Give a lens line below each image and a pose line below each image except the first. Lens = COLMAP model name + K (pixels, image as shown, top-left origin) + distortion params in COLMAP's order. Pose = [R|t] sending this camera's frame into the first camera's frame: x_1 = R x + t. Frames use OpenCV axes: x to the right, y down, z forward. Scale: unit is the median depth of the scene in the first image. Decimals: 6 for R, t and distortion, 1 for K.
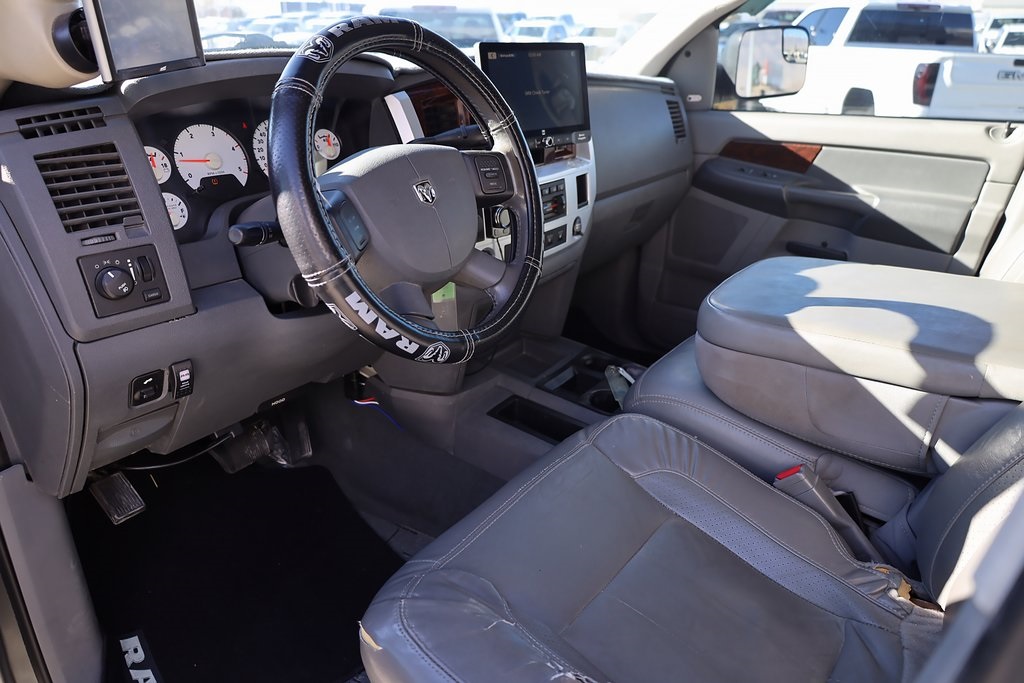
lens RADIAL K [[698.0, 0, 509.2], [0, 698.0, 340.2], [0, 0, 1]] dist [-0.009290, -0.001032]
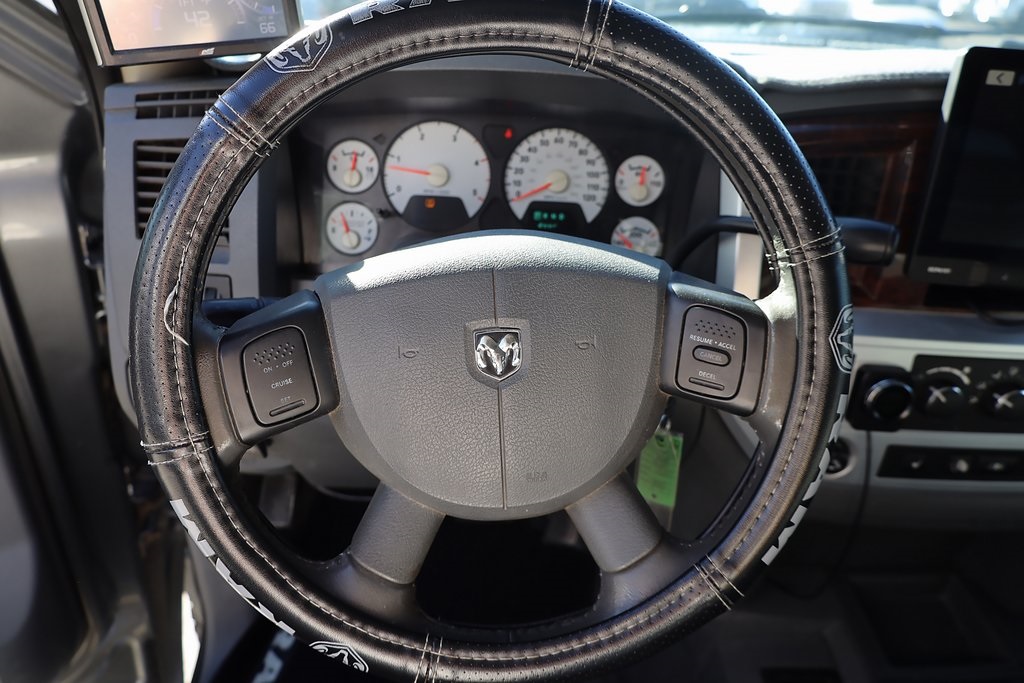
lens RADIAL K [[698.0, 0, 509.2], [0, 698.0, 340.2], [0, 0, 1]] dist [-0.009290, -0.001032]
pose [[0.607252, 0.395703, -0.688959, 0.161557], [-0.349465, 0.911791, 0.215666, -0.243763], [0.713526, 0.109804, 0.691971, 0.490586]]
